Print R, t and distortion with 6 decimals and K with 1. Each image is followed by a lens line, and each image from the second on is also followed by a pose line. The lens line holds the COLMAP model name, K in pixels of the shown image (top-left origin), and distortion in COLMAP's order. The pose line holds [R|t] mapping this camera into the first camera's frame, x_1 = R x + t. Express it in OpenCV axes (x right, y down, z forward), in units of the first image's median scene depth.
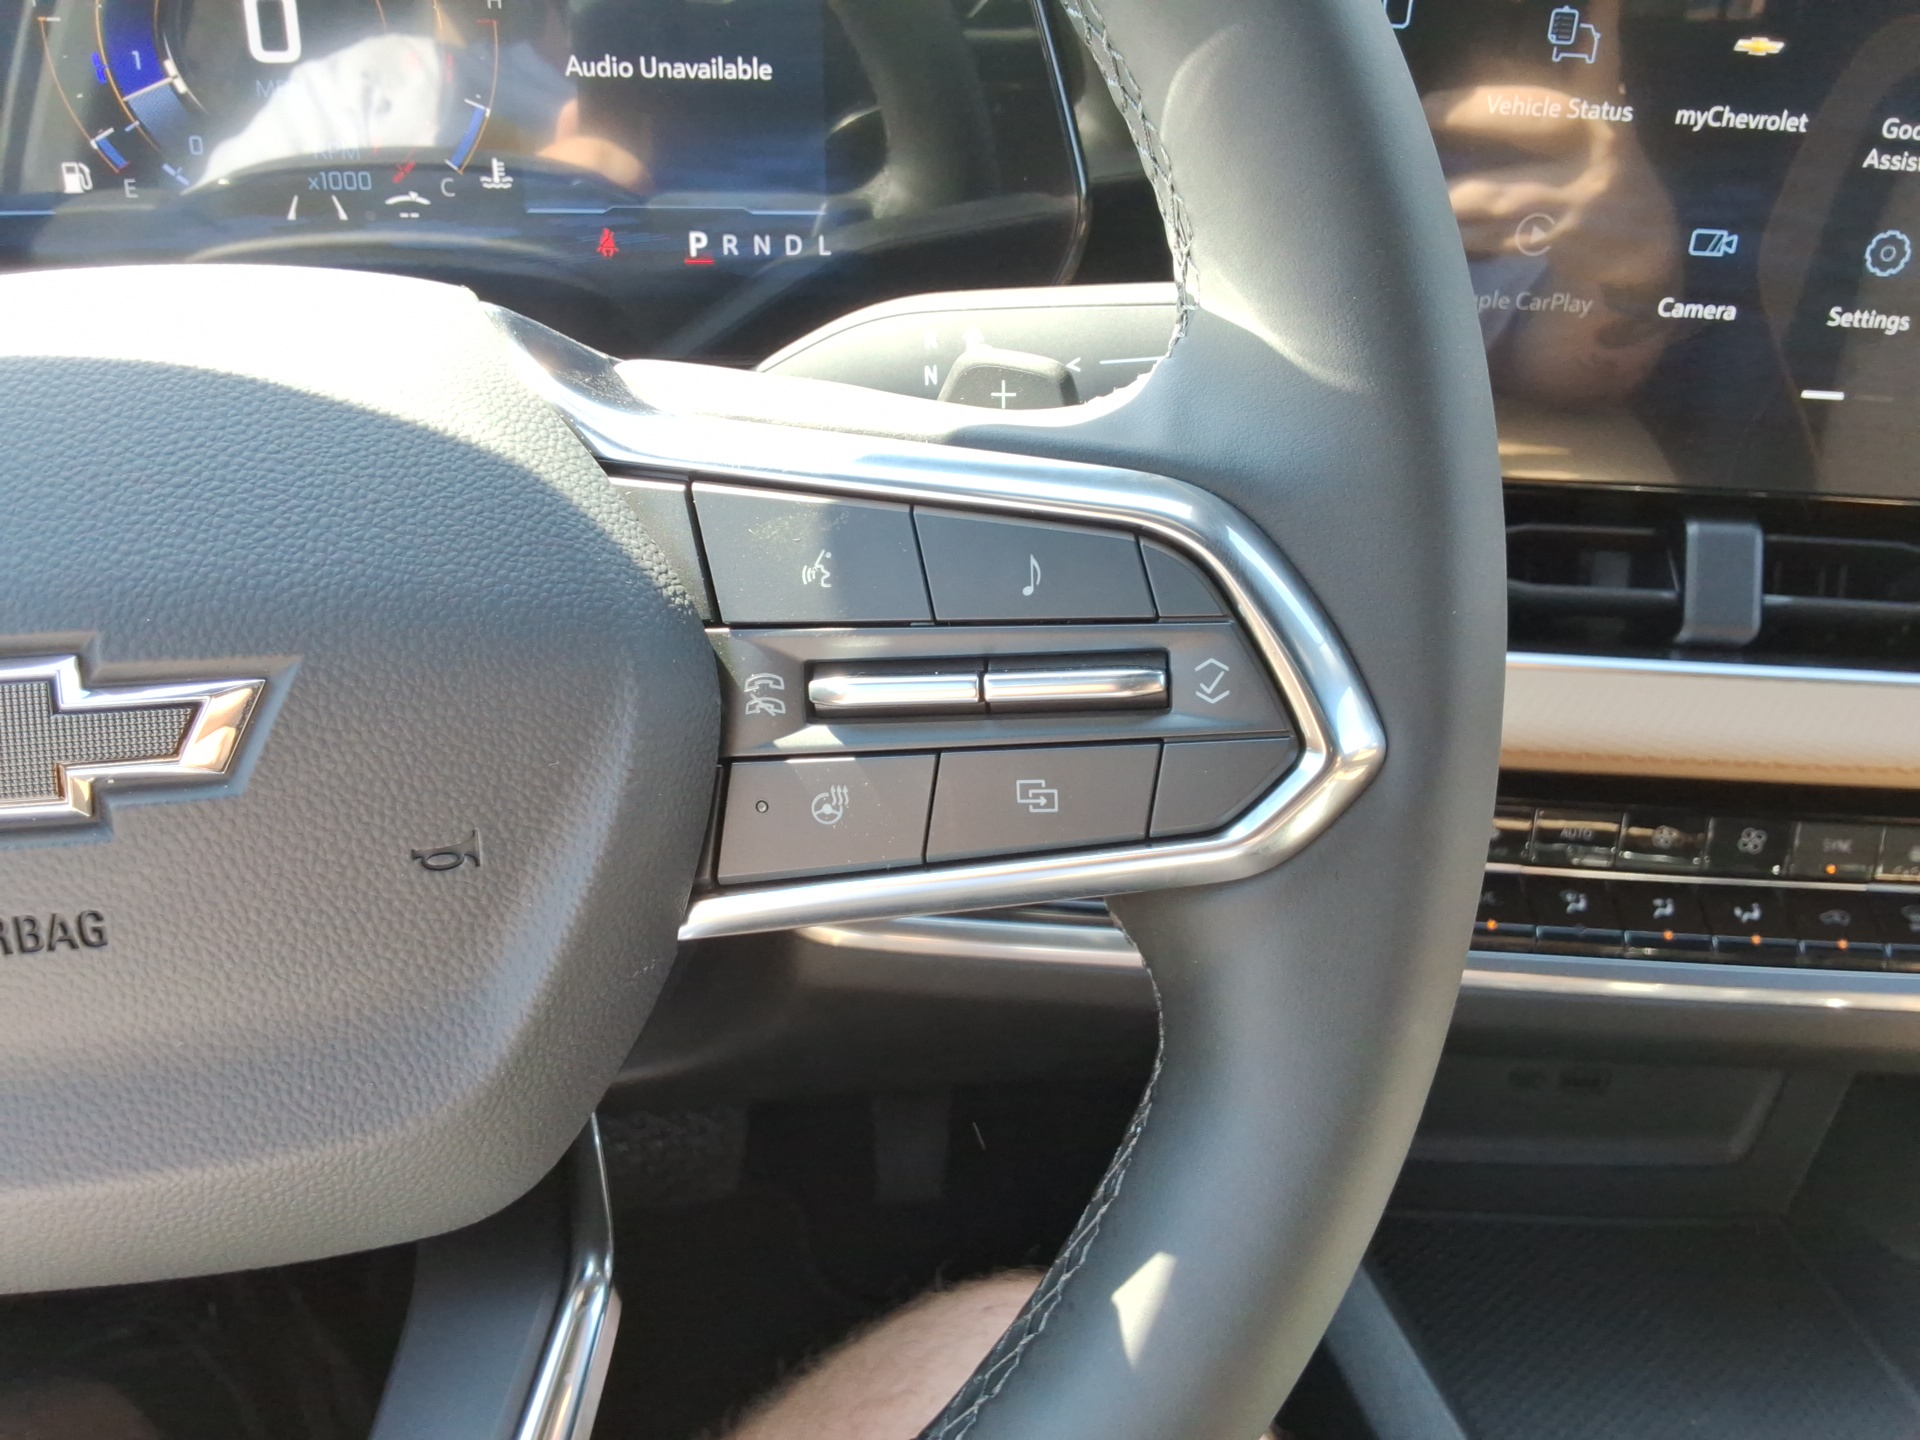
lens RADIAL K [[1568.1, 0, 976.7], [0, 1568.1, 742.6], [0, 0, 1]] dist [0.095730, -0.164146]
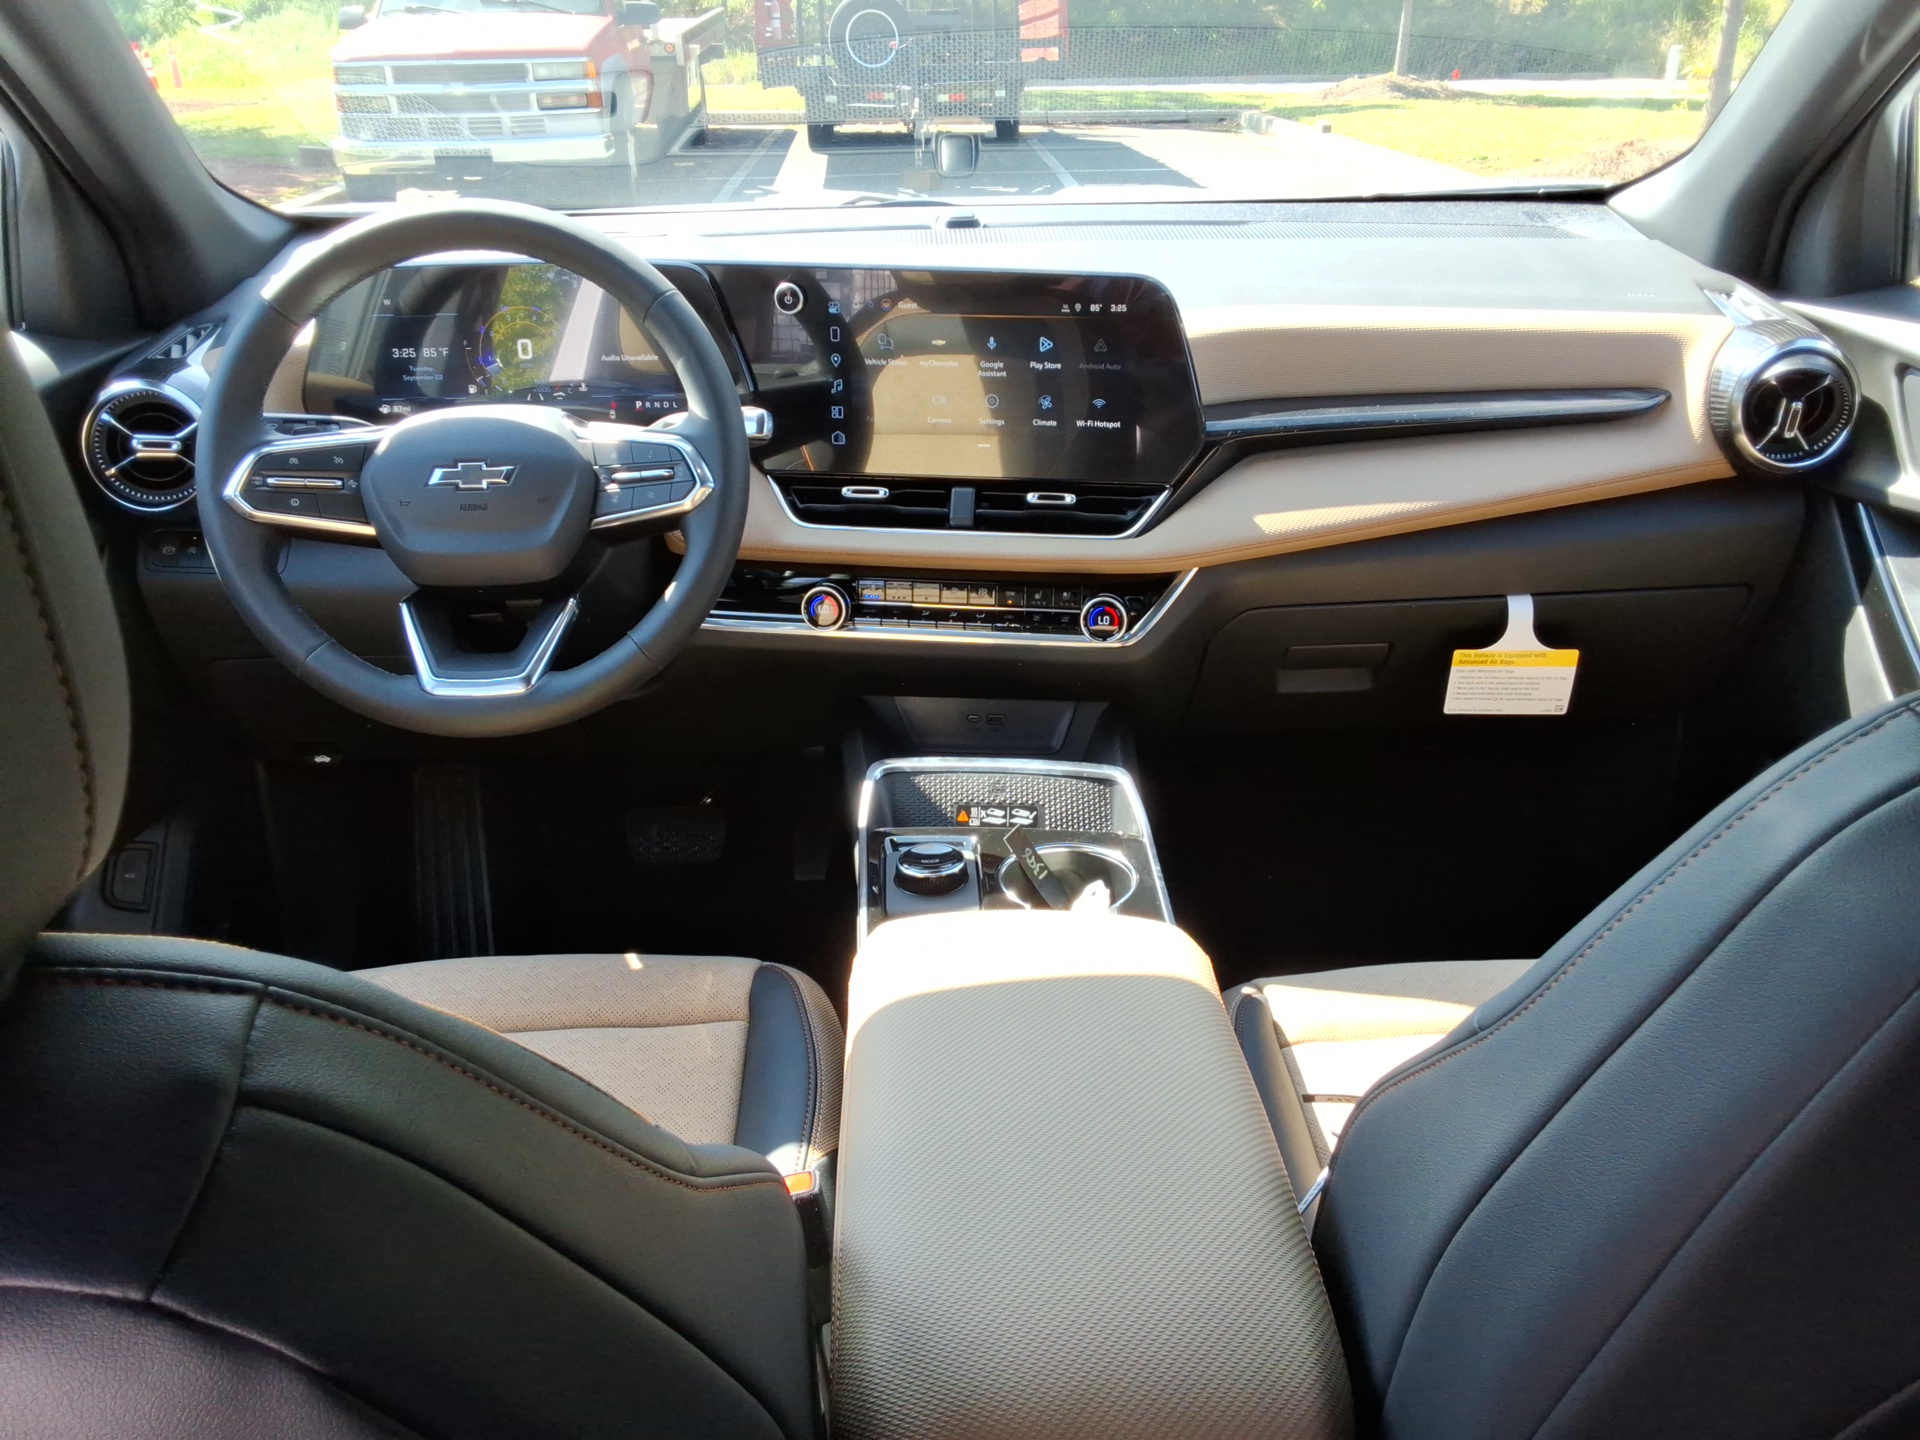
lens RADIAL K [[1528.1, 0, 954.3], [0, 1528.1, 752.7], [0, 0, 1]] dist [0.096109, -0.159983]
pose [[0.990020, 0.008865, -0.140648, 1.058290], [-0.025088, 0.993165, -0.113993, 0.867765], [0.138676, 0.116384, 0.983475, -2.286652]]
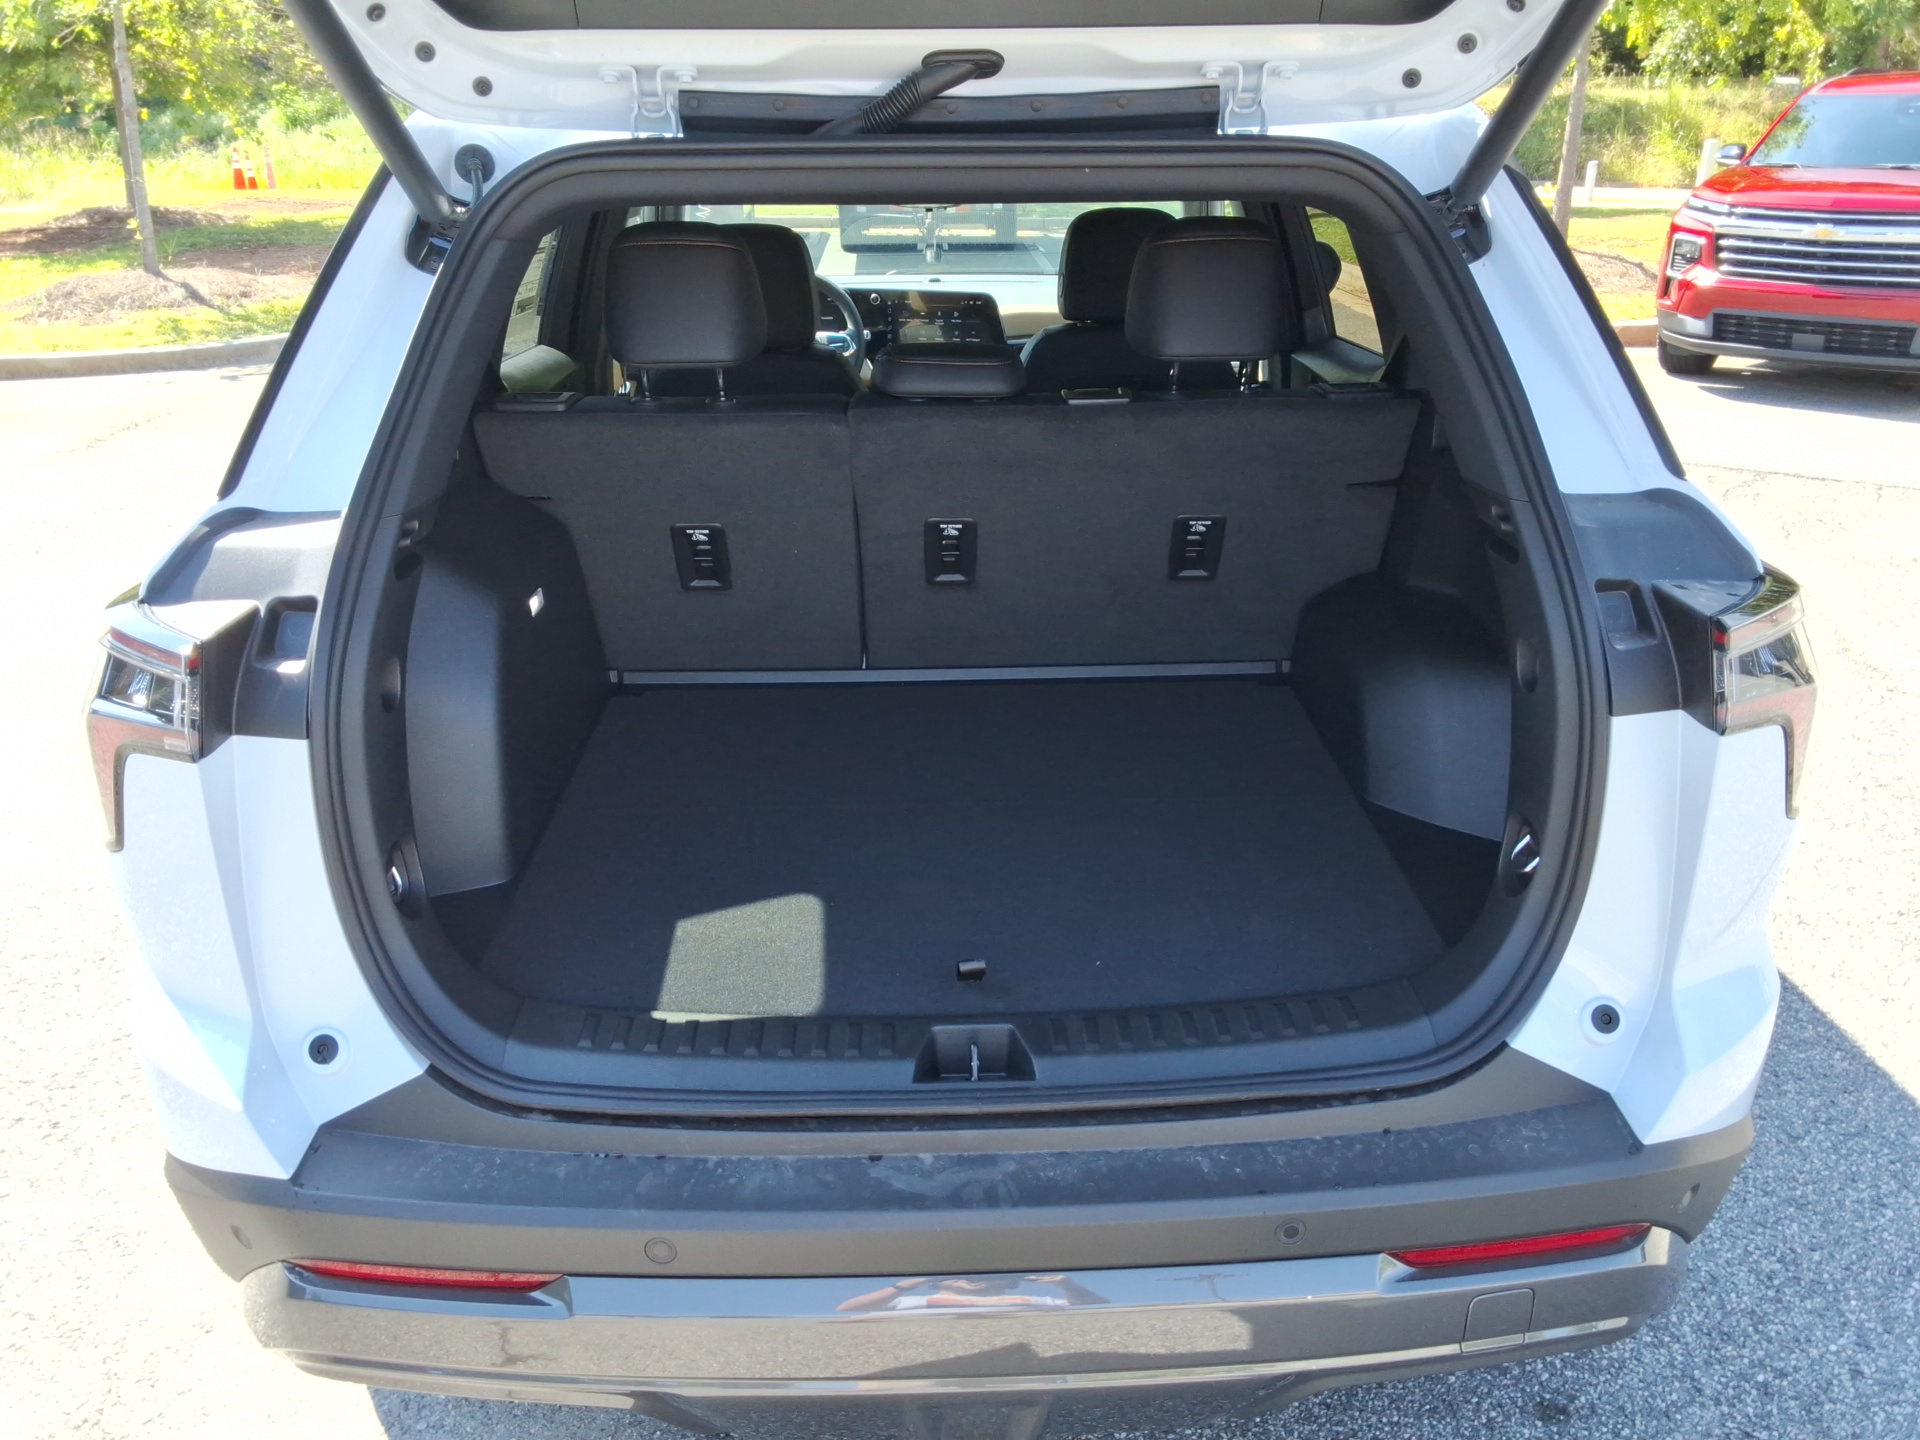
lens RADIAL K [[1556.0, 0, 960.0], [0, 1556.0, 720.0], [0, 0, 1]] dist [0.047008, -0.083097]
pose [[0.988904, 0.005031, -0.148470, 2.228346], [-0.033592, 0.981112, -0.190501, 3.851476], [0.144707, 0.193375, 0.970395, -7.794384]]
